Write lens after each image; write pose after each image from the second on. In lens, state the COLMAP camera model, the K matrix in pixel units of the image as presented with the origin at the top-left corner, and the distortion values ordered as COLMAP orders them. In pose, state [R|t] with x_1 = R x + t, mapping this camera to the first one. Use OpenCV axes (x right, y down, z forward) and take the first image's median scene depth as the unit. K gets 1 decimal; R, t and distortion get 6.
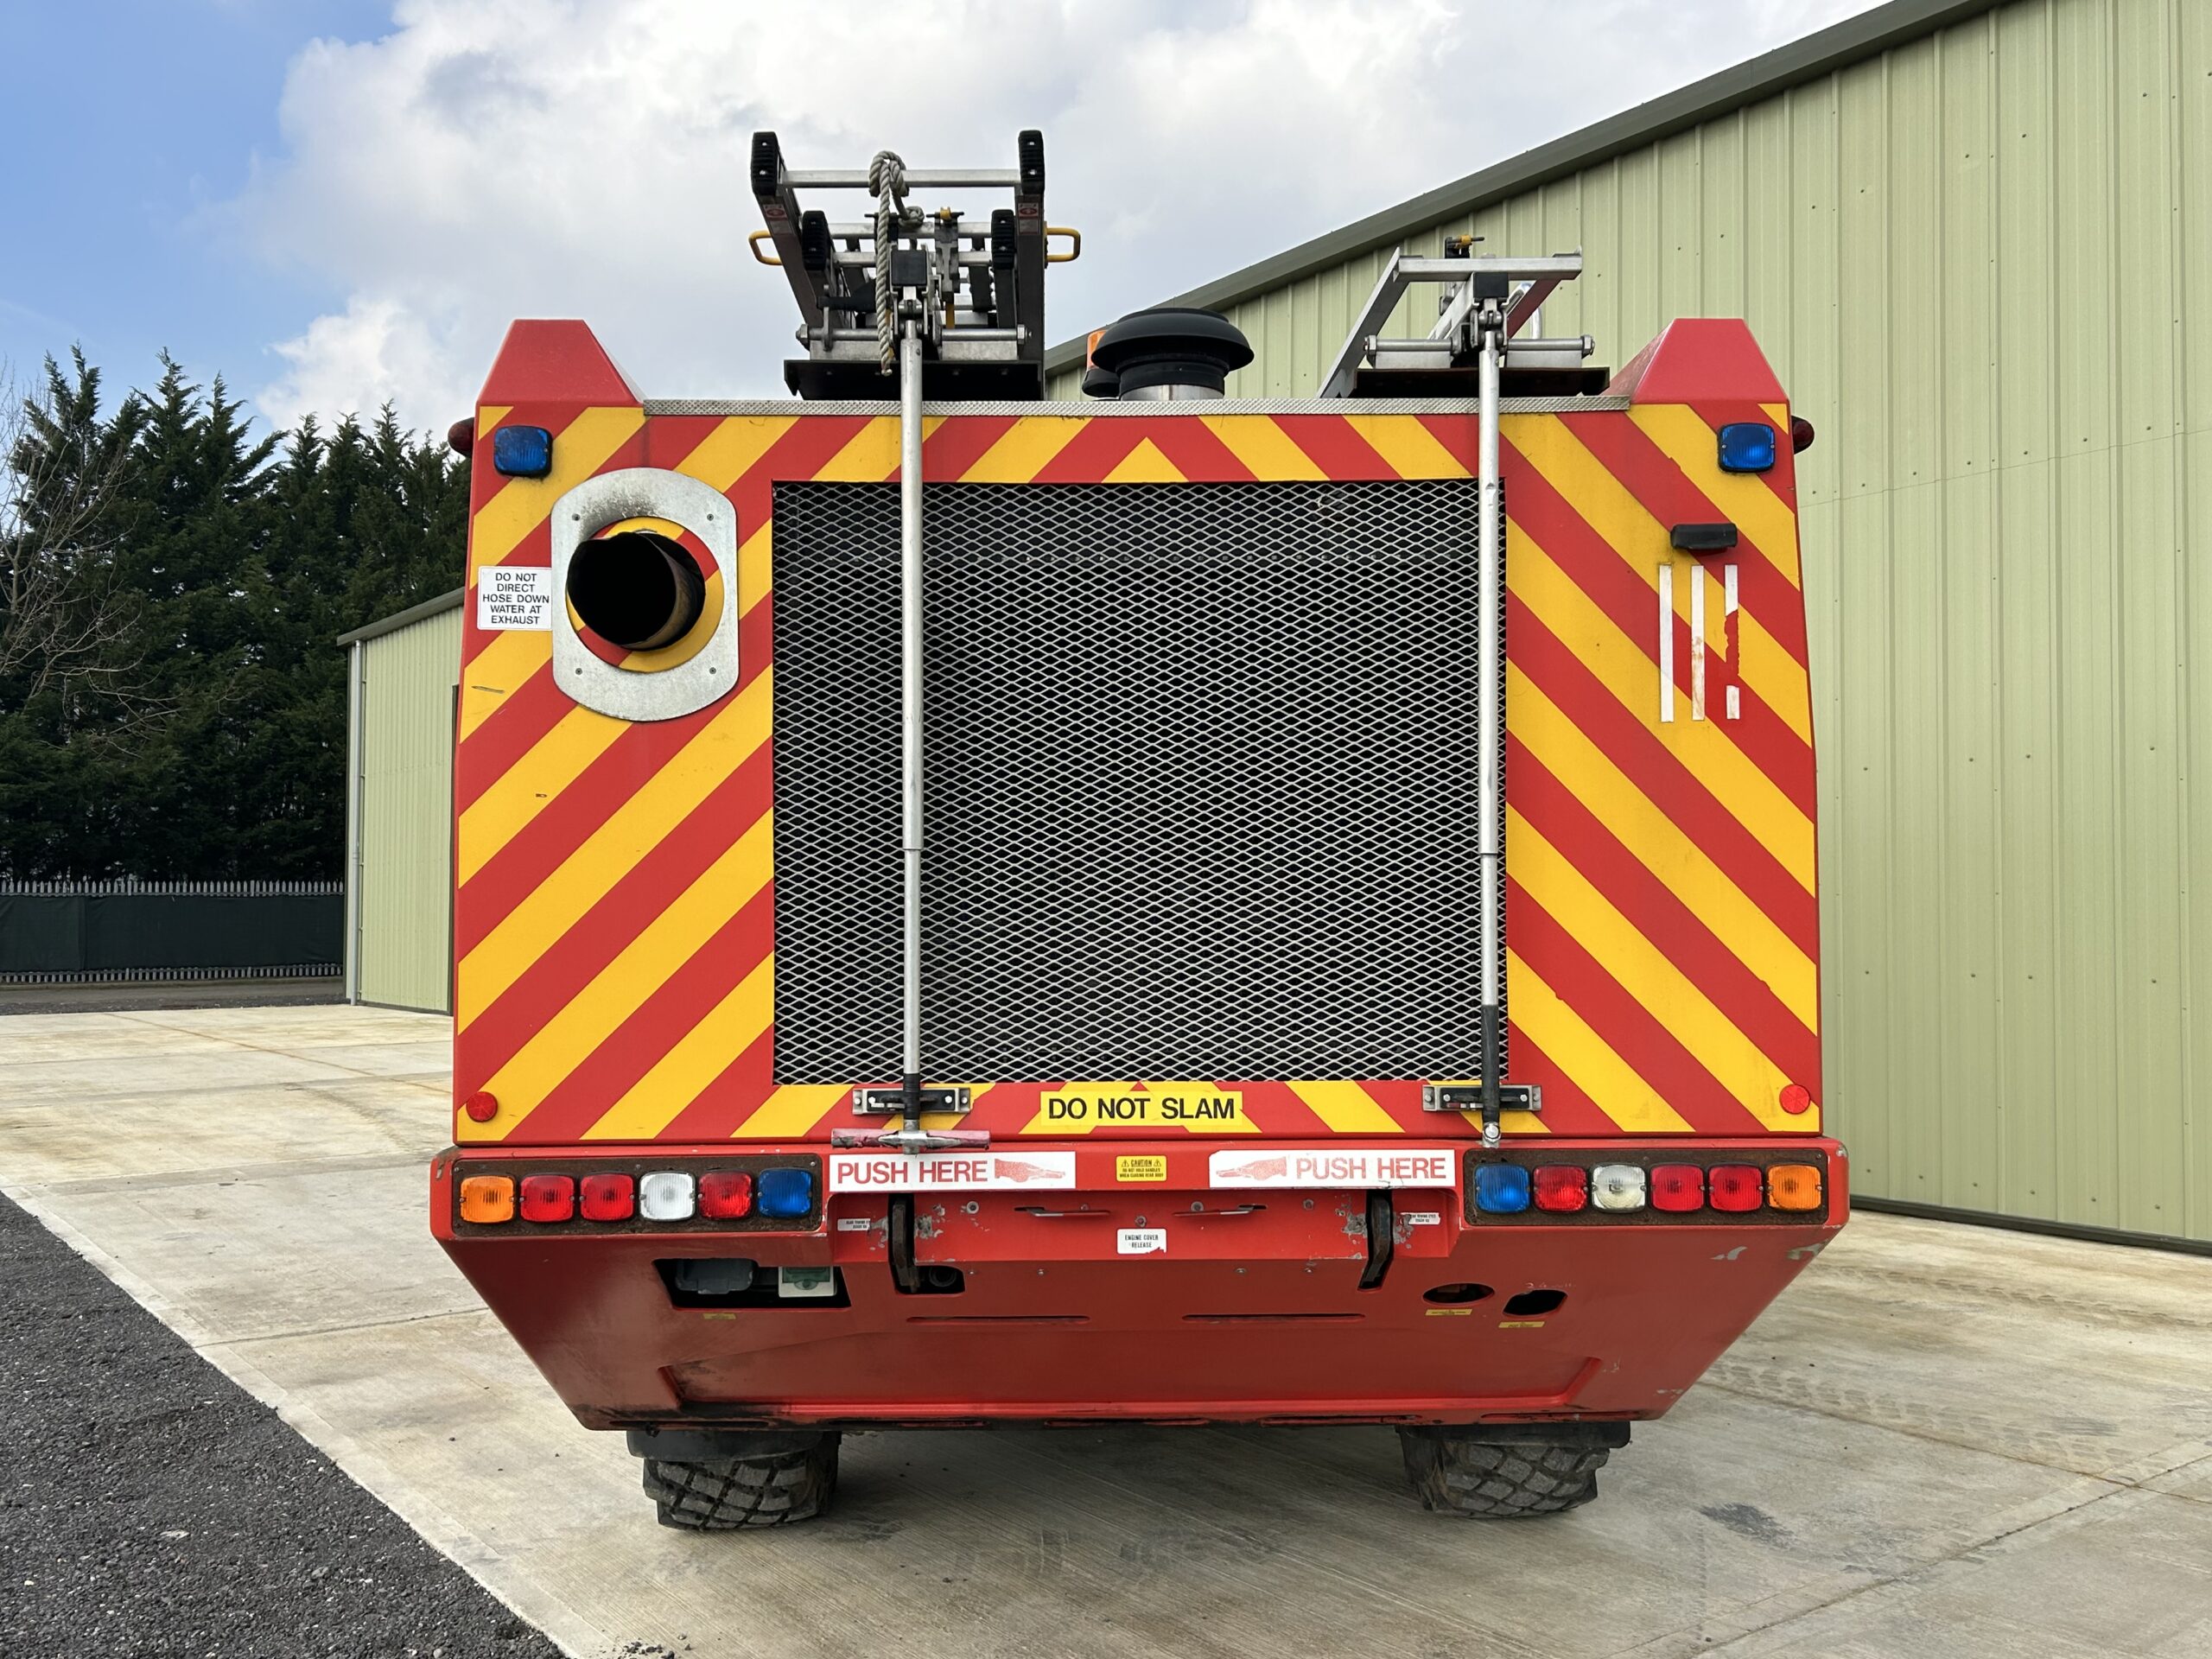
lens RADIAL K [[1945.5, 0, 1106.0], [0, 1945.5, 829.5], [0, 0, 1]] dist [0.014791, 0.004495]
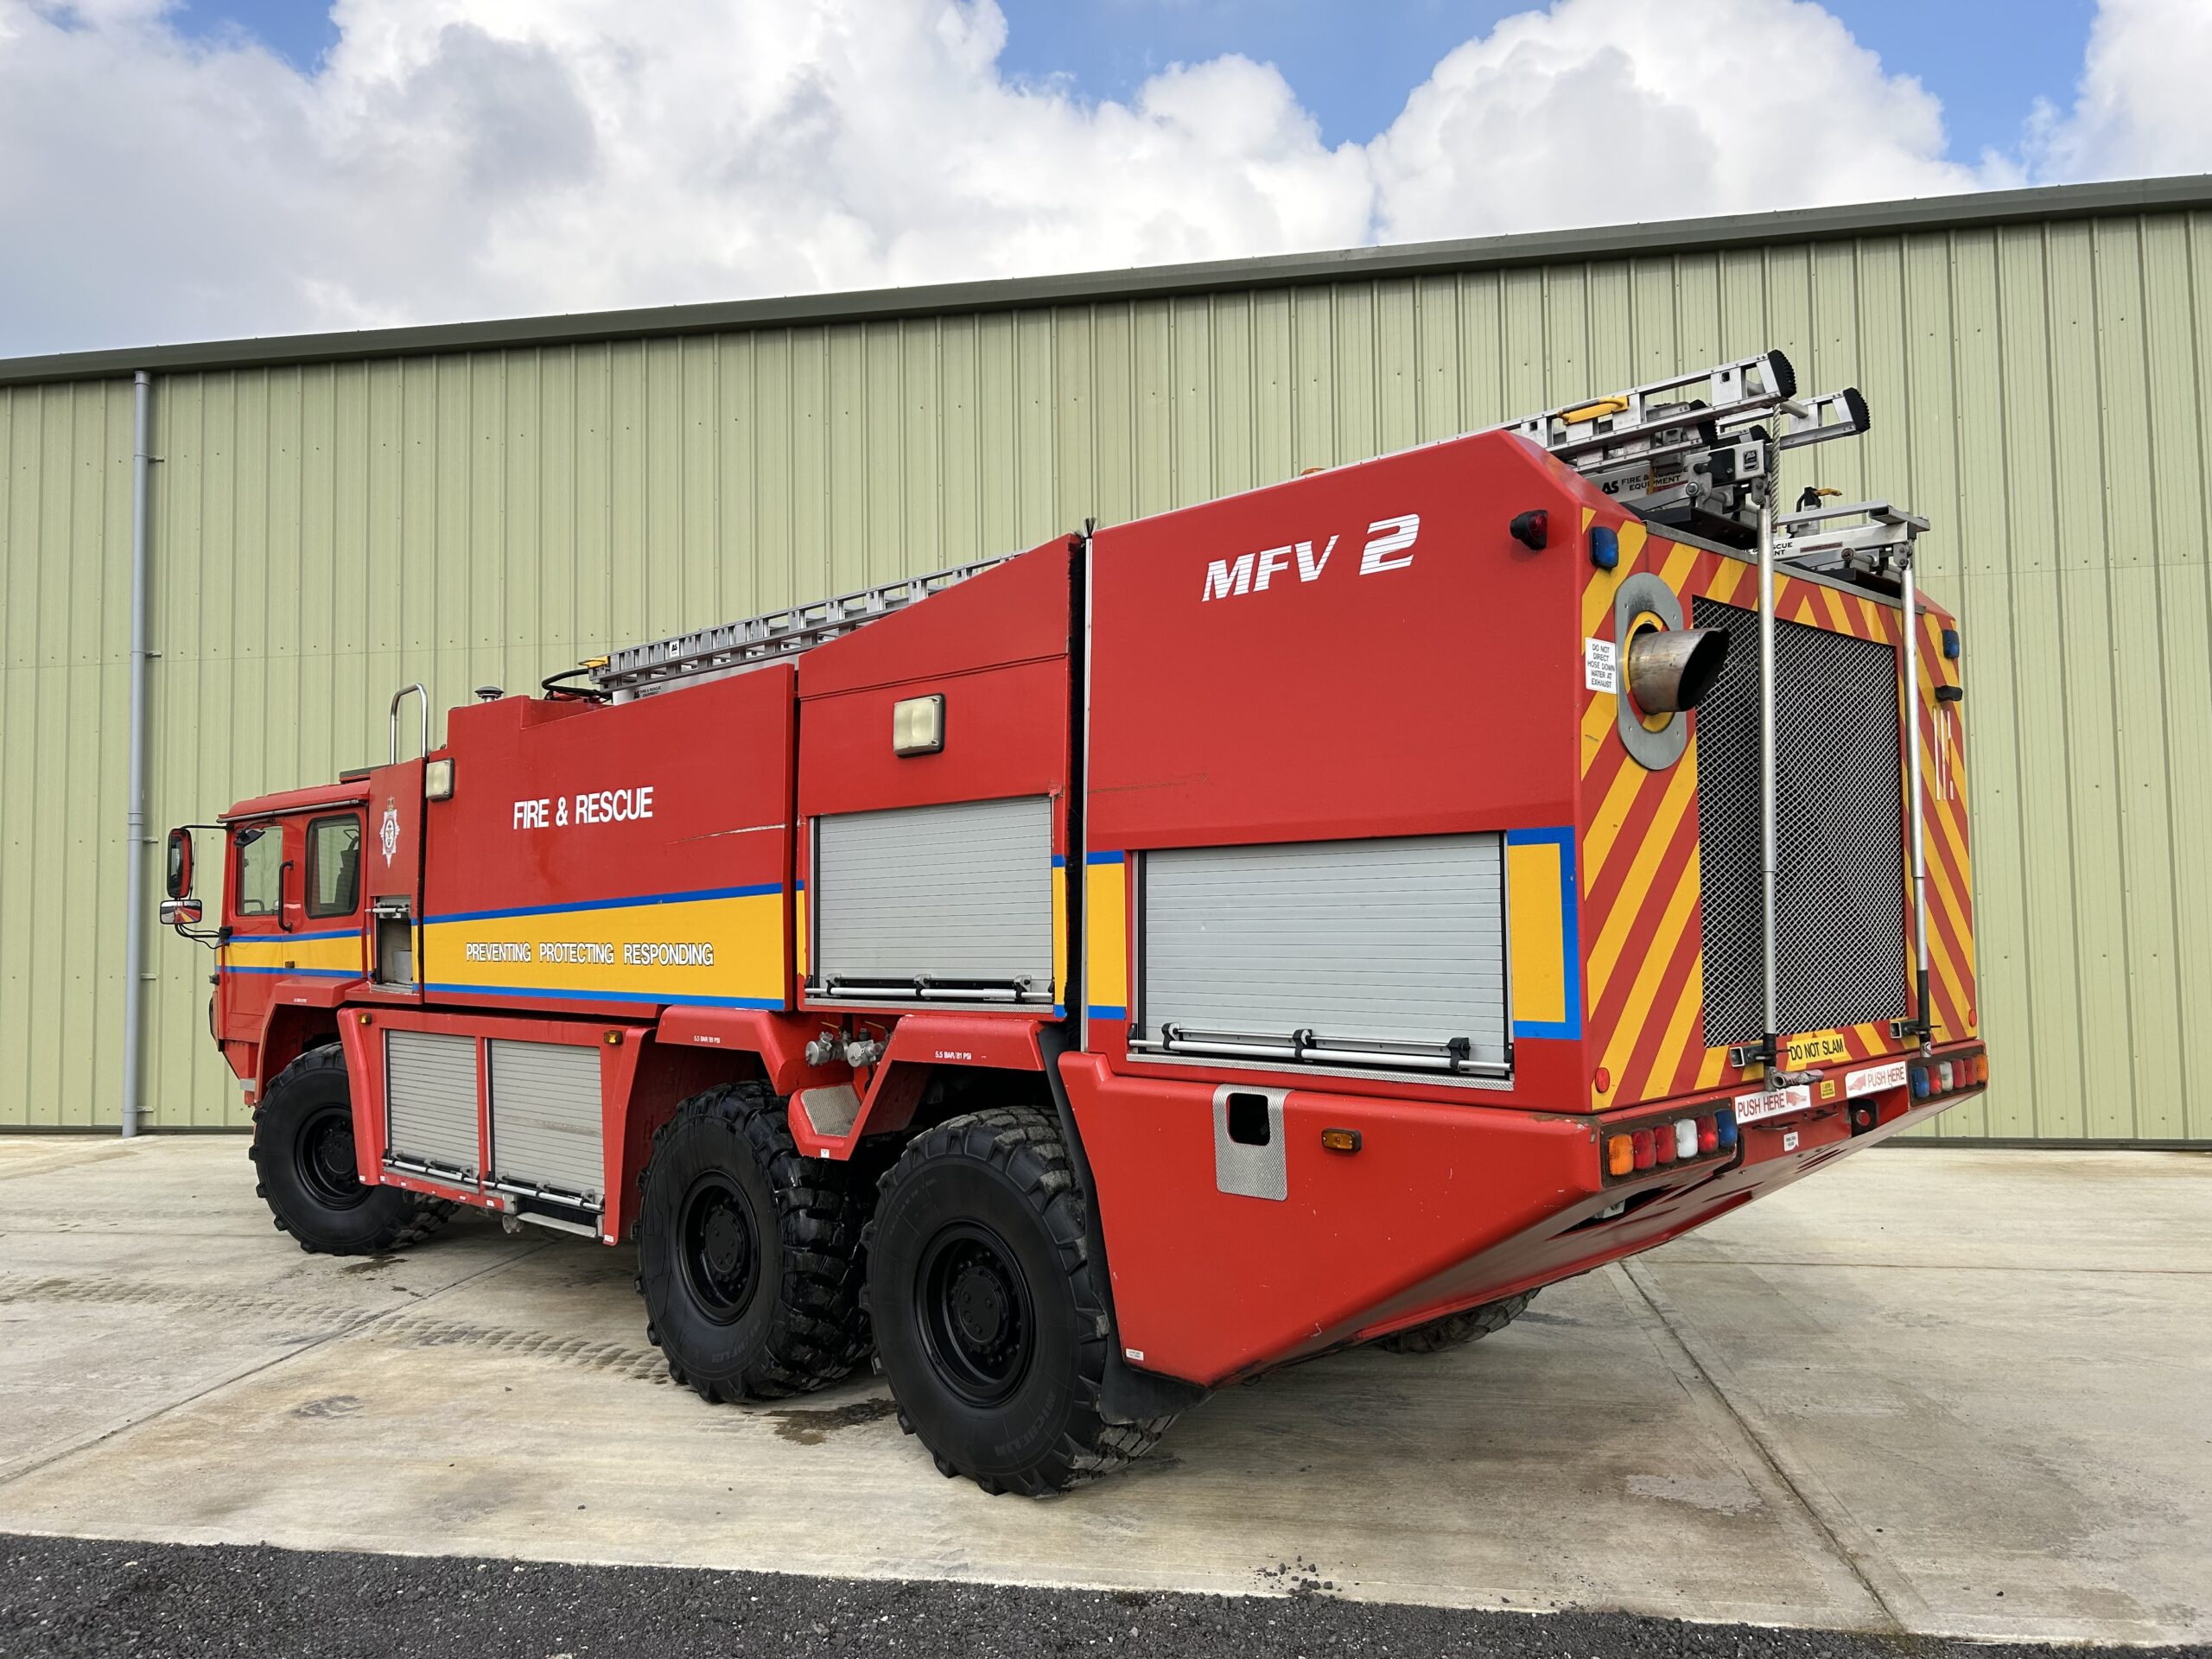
lens RADIAL K [[1655.2, 0, 1106.0], [0, 1655.2, 829.5], [0, 0, 1]] dist [0.012756, 0.002822]
pose [[0.716778, 0.029016, 0.696698, -0.899480], [-0.016144, 0.999557, -0.025020, 0.011441], [-0.697115, 0.006687, 0.716928, 0.334813]]
